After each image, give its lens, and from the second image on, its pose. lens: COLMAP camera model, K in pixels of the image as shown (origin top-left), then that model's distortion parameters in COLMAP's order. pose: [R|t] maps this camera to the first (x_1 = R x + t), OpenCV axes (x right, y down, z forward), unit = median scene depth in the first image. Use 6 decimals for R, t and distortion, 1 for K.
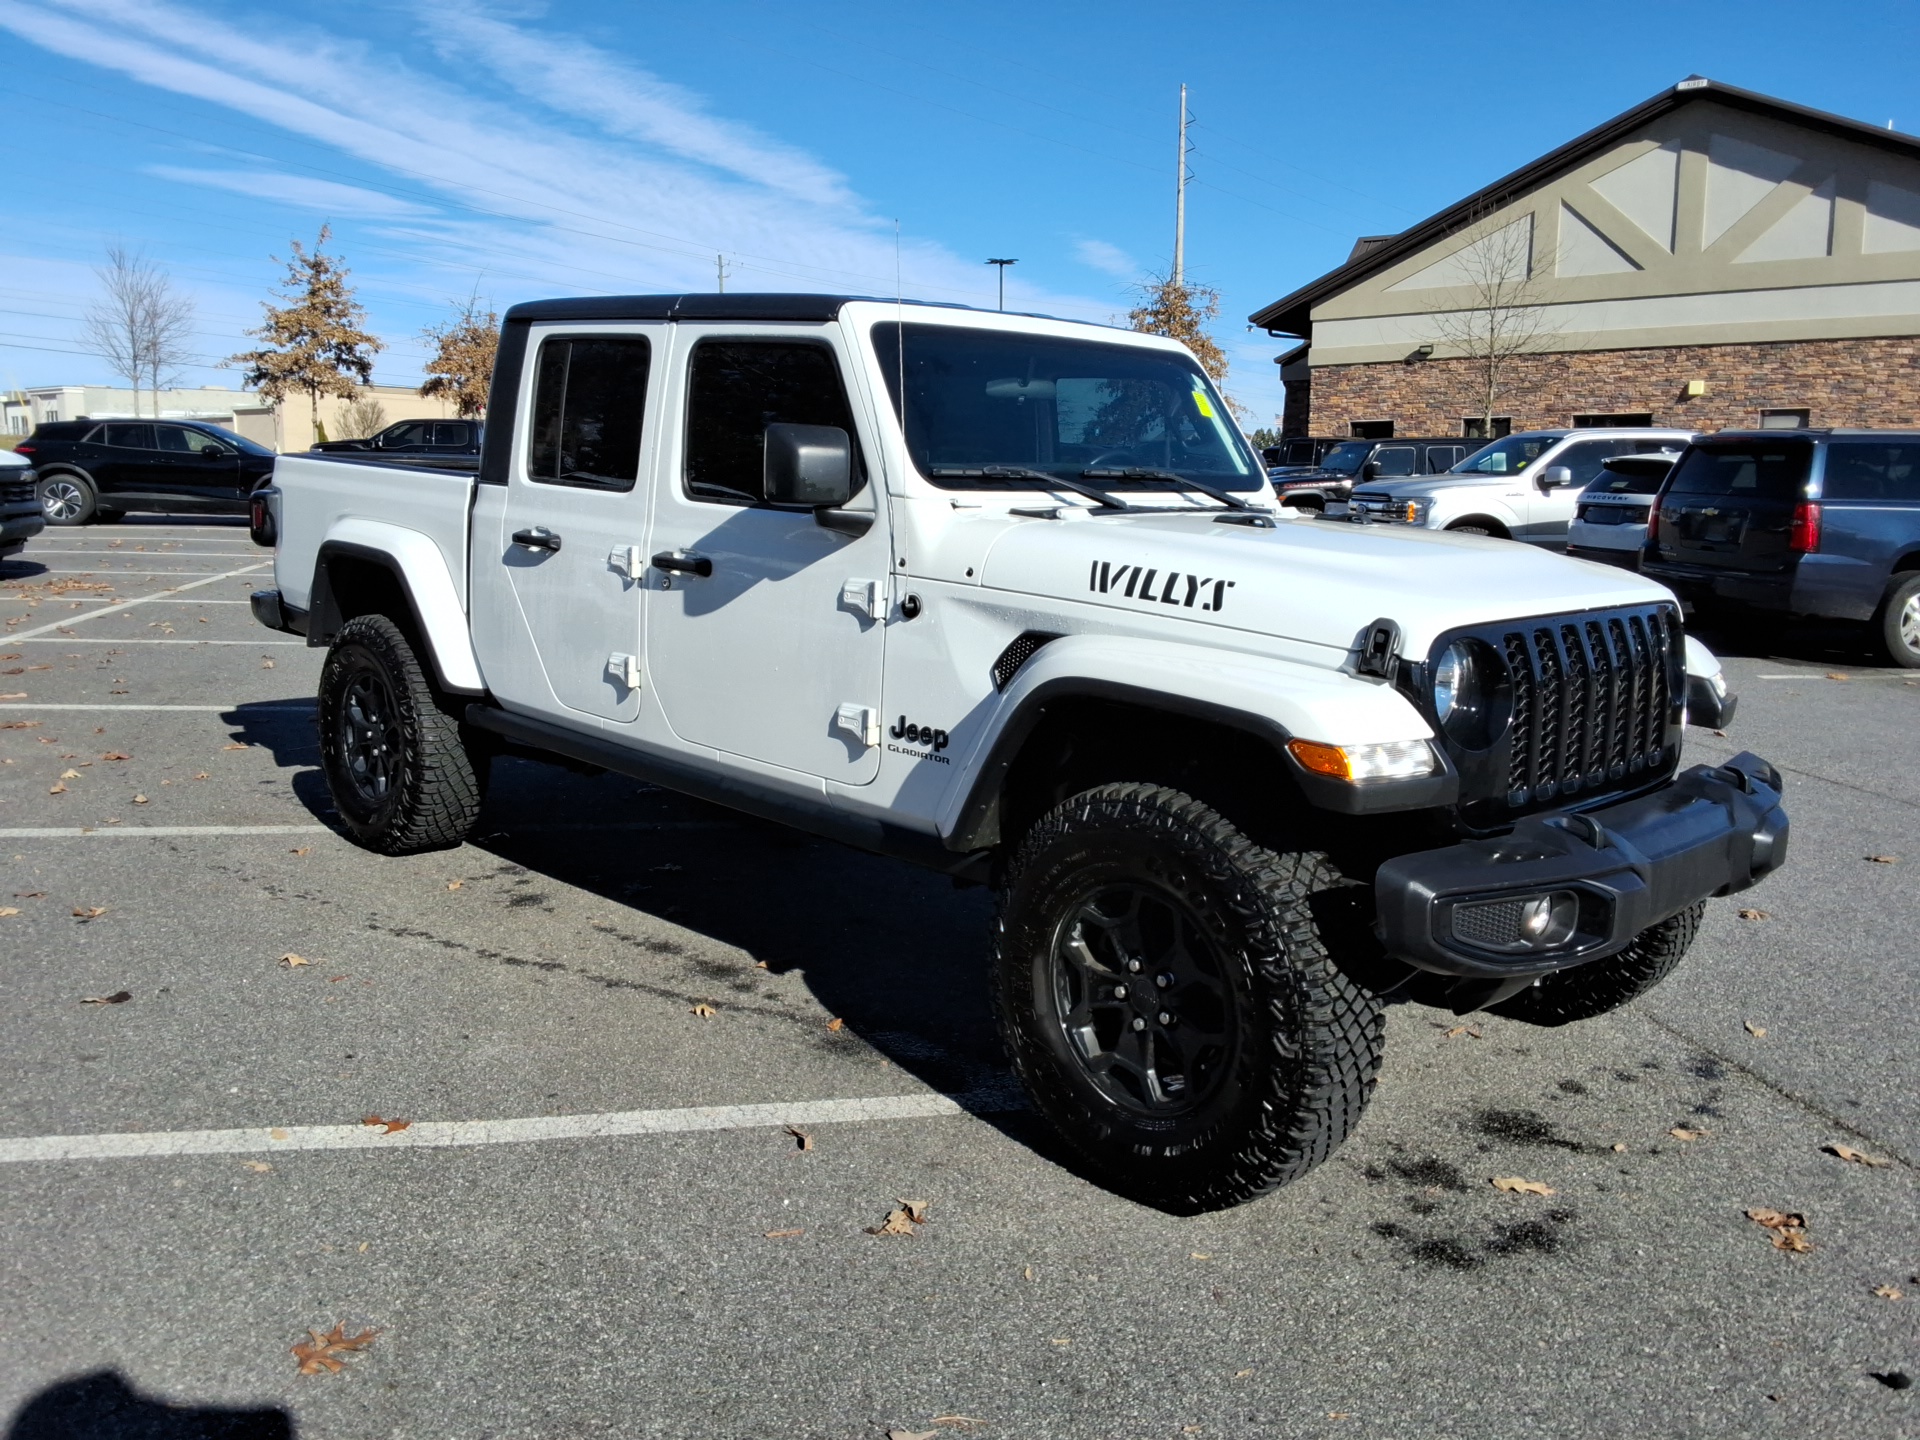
lens RADIAL K [[1550.0, 0, 1003.3], [0, 1550.0, 774.6], [0, 0, 1]] dist [0.095274, -0.126411]
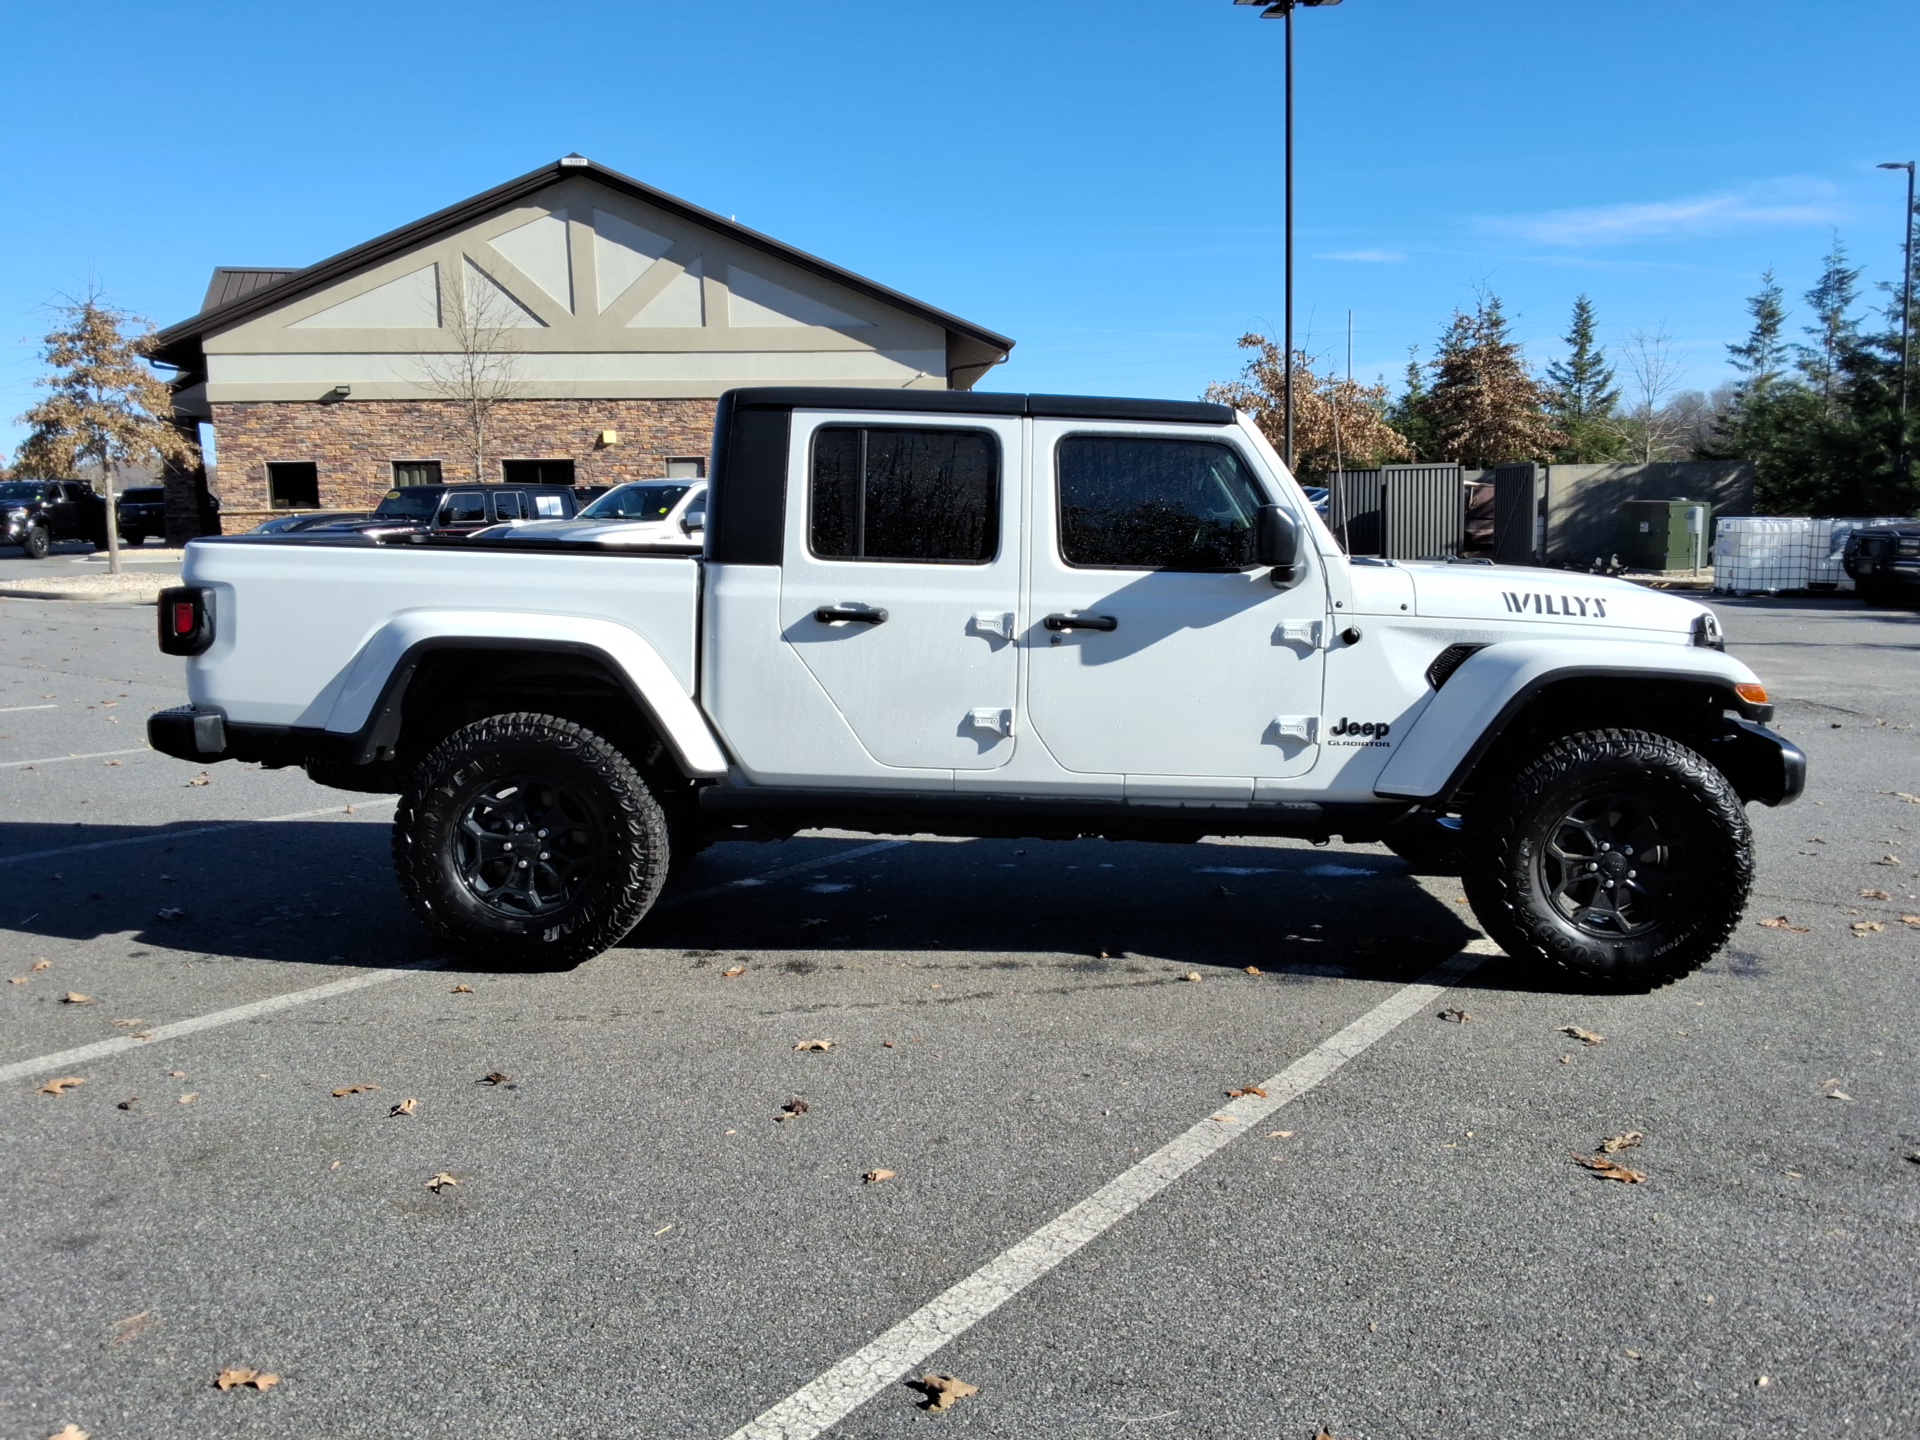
lens RADIAL K [[1550.0, 0, 1005.6], [0, 1550.0, 767.8], [0, 0, 1]] dist [0.095274, -0.126411]
pose [[0.720578, -0.132606, 0.680576, -0.159117], [0.150897, 0.988007, 0.032741, -0.011054], [-0.676756, 0.079105, 0.731946, 0.028405]]
